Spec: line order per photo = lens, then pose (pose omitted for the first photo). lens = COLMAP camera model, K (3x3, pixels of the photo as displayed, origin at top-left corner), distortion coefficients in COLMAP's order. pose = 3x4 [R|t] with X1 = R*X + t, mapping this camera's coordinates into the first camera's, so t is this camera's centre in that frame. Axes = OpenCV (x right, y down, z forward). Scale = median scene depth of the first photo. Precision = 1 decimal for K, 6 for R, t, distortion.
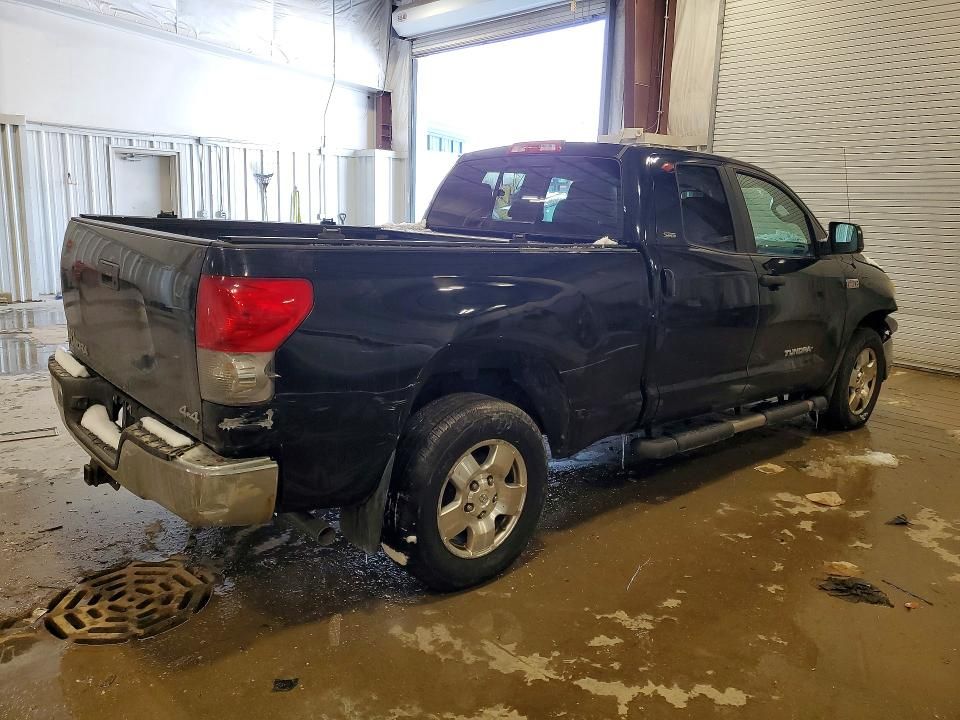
lens RADIAL K [[731.3, 0, 473.9], [0, 731.3, 362.3], [0, 0, 1]] dist [-0.038174, 0.056576]
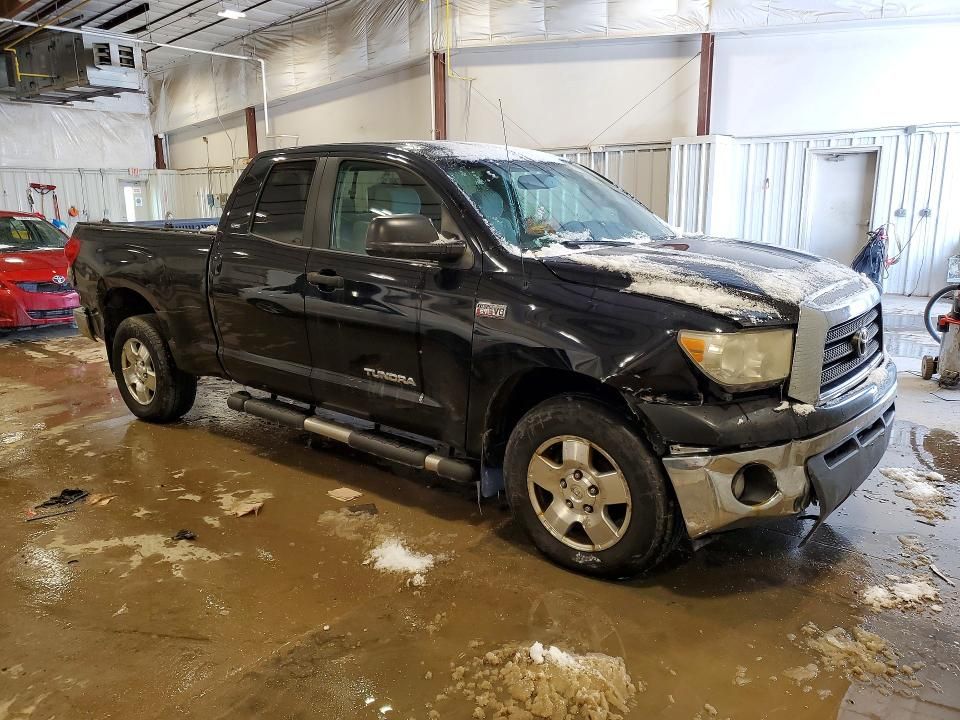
lens RADIAL K [[731.3, 0, 473.9], [0, 731.3, 362.3], [0, 0, 1]] dist [-0.038174, 0.056576]
pose [[0.178516, 0.180156, -0.967303, 1.491490], [-0.179489, 0.972562, 0.148011, -0.203343], [0.967427, 0.147198, 0.205954, 1.108074]]
